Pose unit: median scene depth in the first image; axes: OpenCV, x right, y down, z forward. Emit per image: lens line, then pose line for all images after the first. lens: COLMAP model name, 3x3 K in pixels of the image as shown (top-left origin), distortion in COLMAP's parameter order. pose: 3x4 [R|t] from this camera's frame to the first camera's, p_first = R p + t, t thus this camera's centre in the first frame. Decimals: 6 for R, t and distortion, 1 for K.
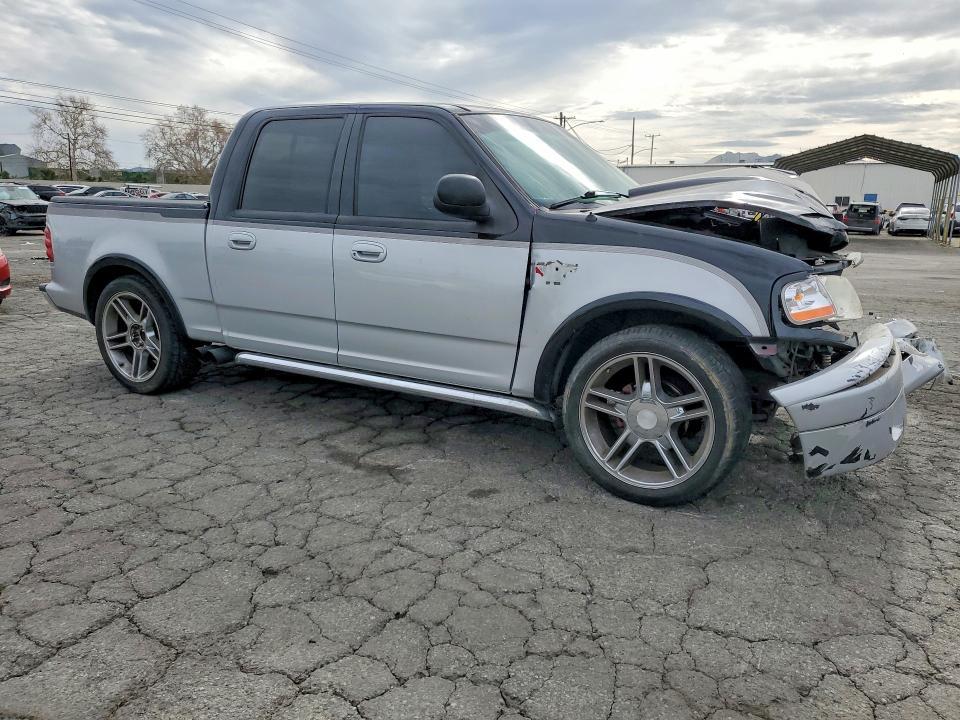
lens RADIAL K [[762.3, 0, 480.0], [0, 762.3, 360.0], [0, 0, 1]] dist [0.047496, -0.002241]
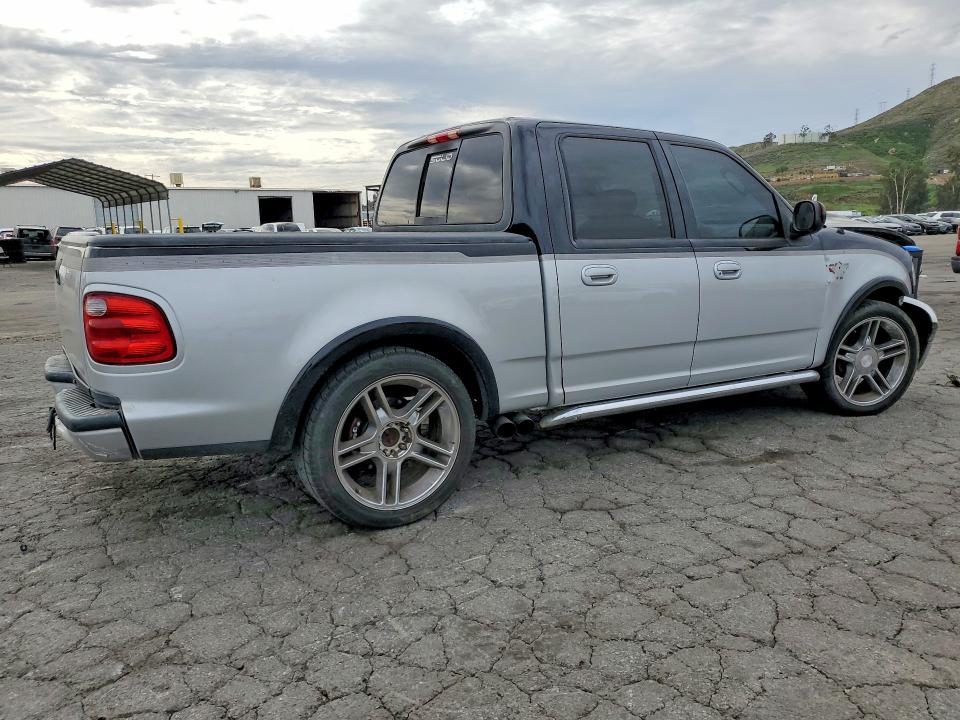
lens RADIAL K [[762.3, 0, 480.0], [0, 762.3, 360.0], [0, 0, 1]] dist [0.047496, -0.002241]
pose [[0.468515, -0.175146, 0.865920, -1.189911], [0.200871, 0.975599, 0.088647, -0.172978], [-0.860316, 0.132406, 0.492265, 0.737064]]
